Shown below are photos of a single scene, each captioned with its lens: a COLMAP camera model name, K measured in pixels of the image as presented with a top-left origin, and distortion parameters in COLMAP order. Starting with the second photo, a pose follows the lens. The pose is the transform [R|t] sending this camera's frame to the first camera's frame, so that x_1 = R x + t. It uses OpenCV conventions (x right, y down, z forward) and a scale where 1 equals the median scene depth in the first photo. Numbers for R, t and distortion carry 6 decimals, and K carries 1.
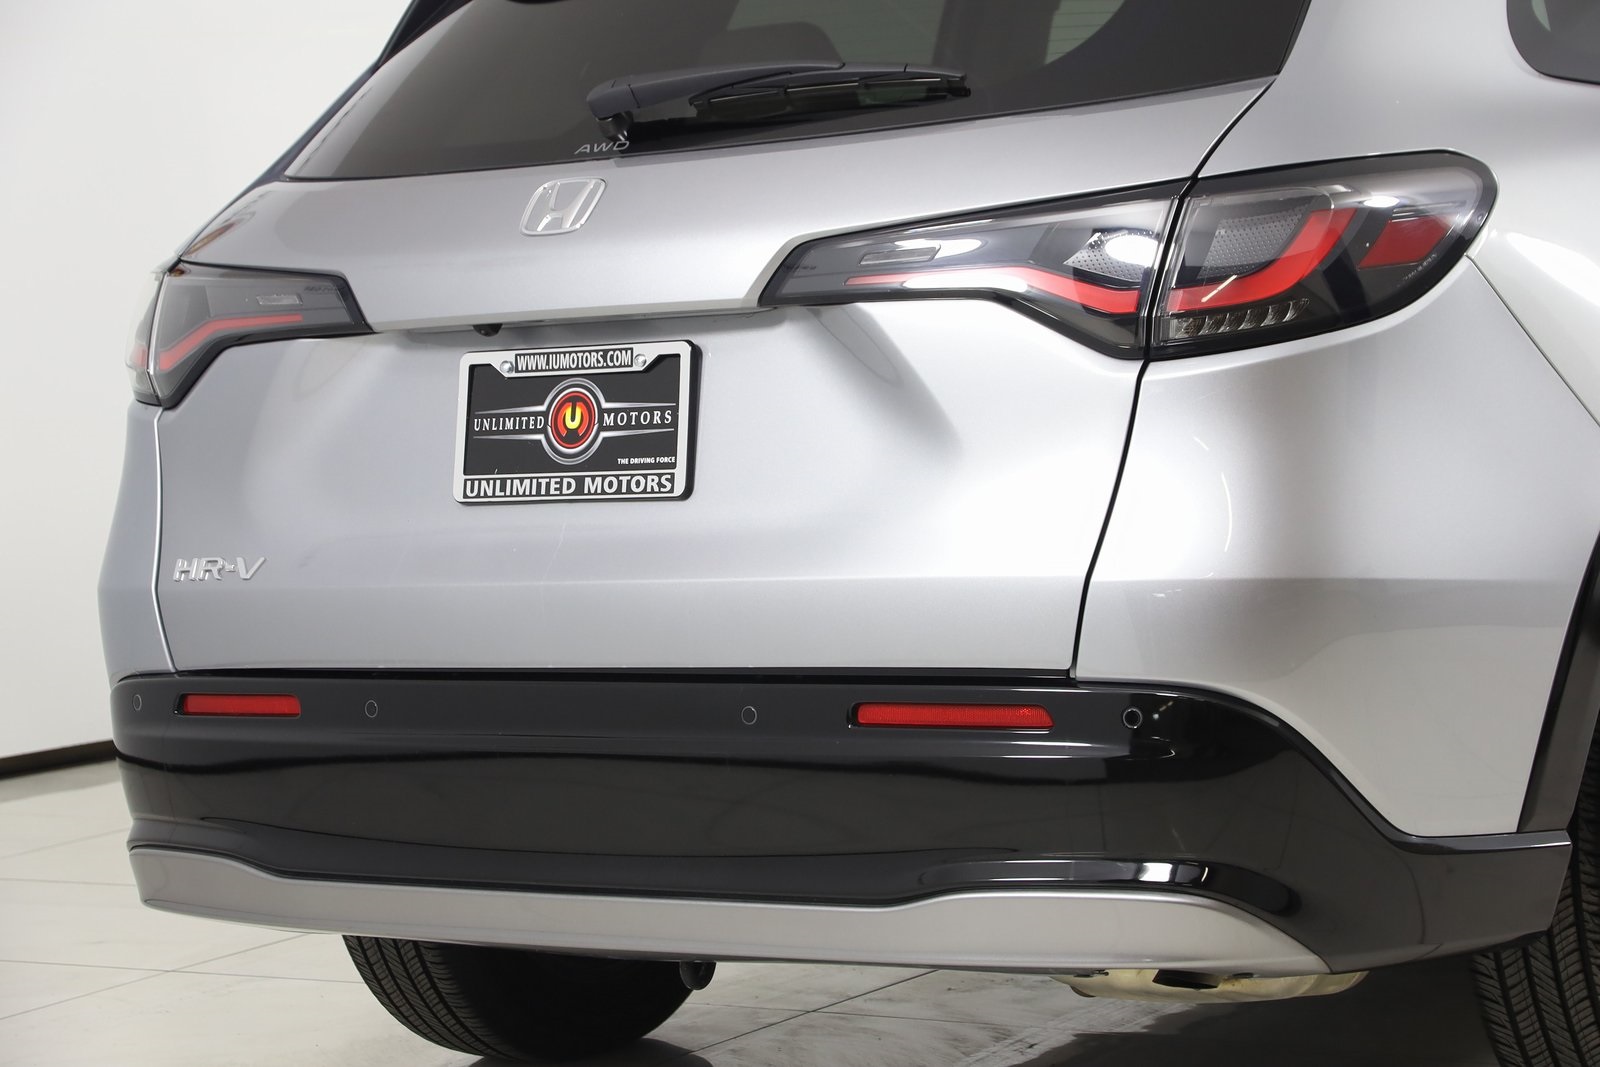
lens RADIAL K [[3859.3, 0, 784.7], [0, 3859.3, 529.1], [0, 0, 1]] dist [0.171521, 0.000000]
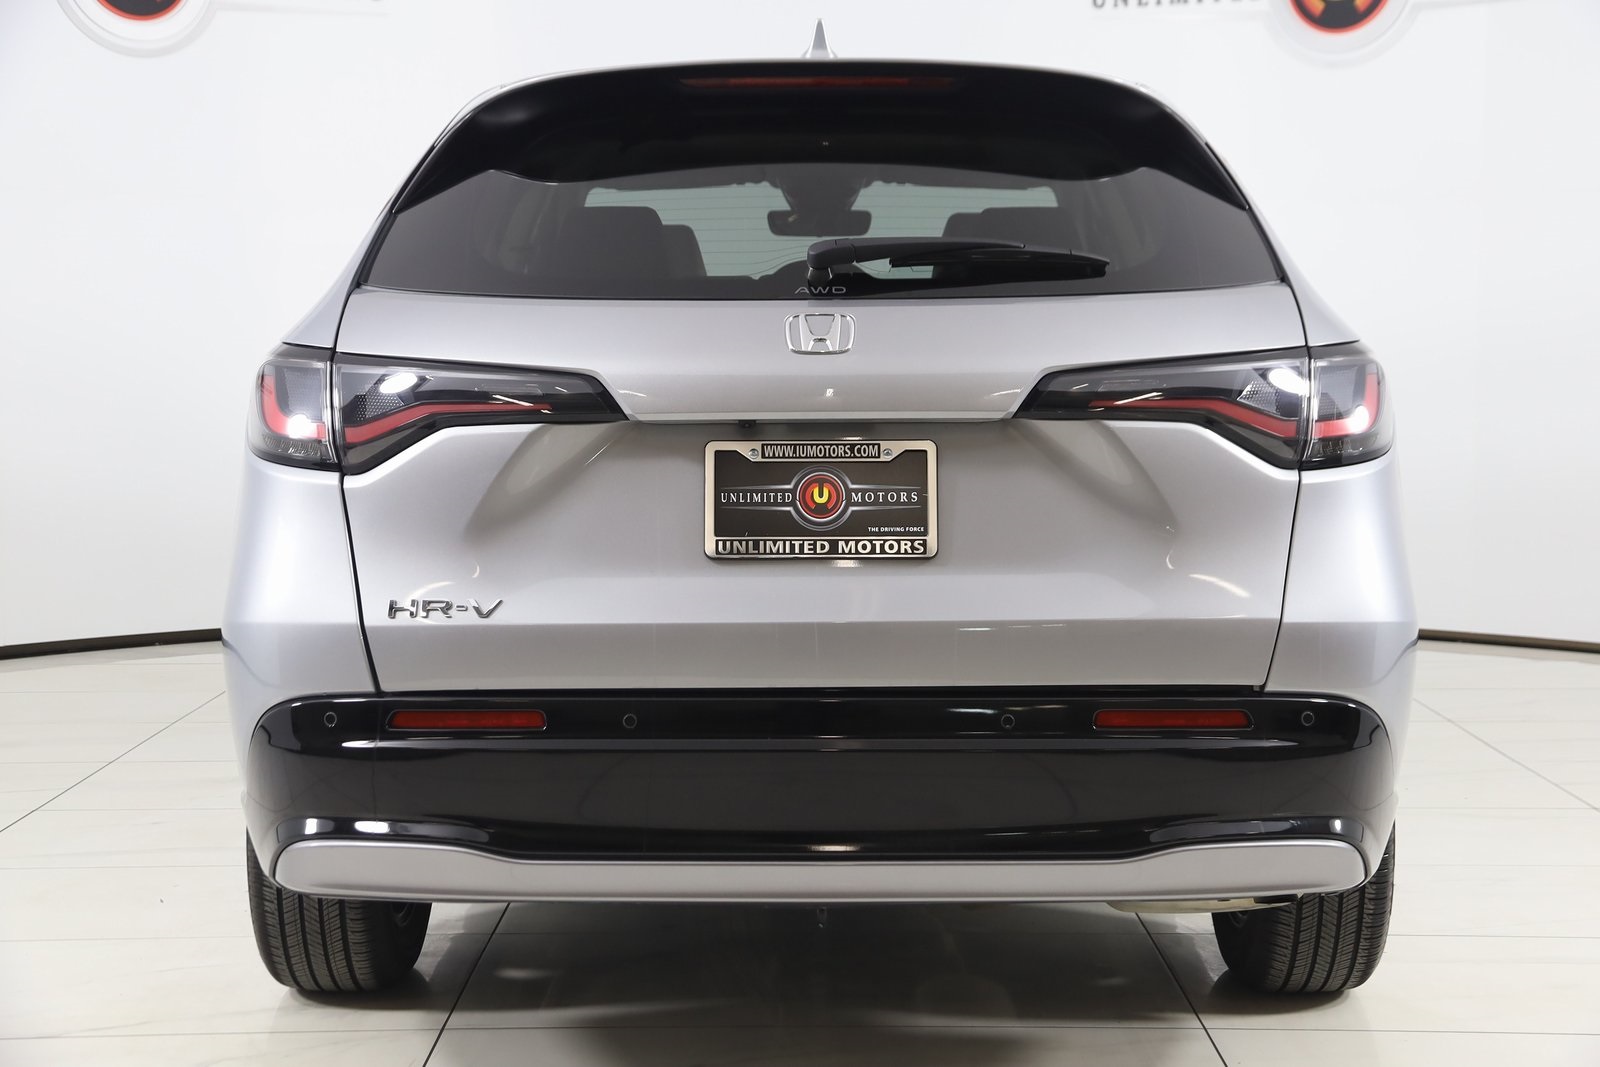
lens RADIAL K [[2301.9, 0, 799.4], [0, 2301.9, 538.2], [0, 0, 1]] dist [0.003349, 0.000000]
pose [[0.810955, 0.024089, 0.584612, -0.514640], [-0.013195, 0.999651, -0.022886, 0.003629], [-0.584960, 0.010846, 0.810990, 0.378144]]
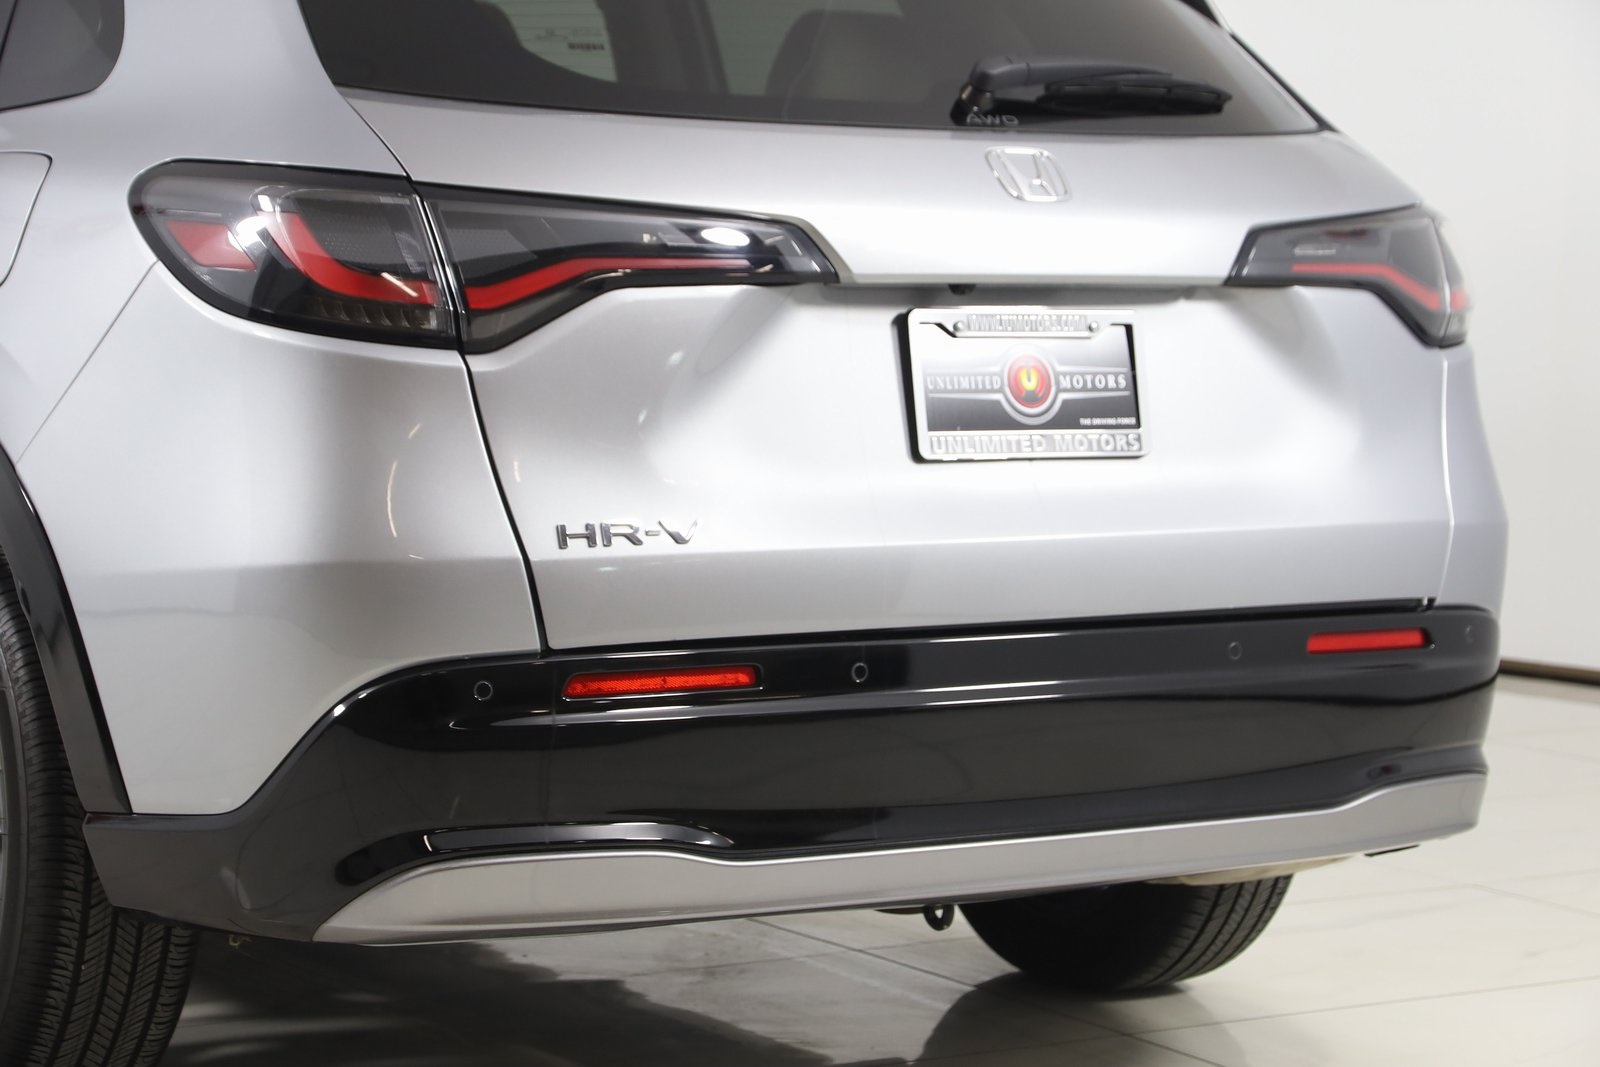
lens RADIAL K [[3494.1, 0, 804.4], [0, 3494.1, 540.3], [0, 0, 1]] dist [0.104952, 0.000000]
pose [[0.349343, -0.000562, 0.936995, -0.960204], [0.022560, 0.999715, -0.007811, 0.020604], [-0.936723, 0.023867, 0.349256, 0.732005]]
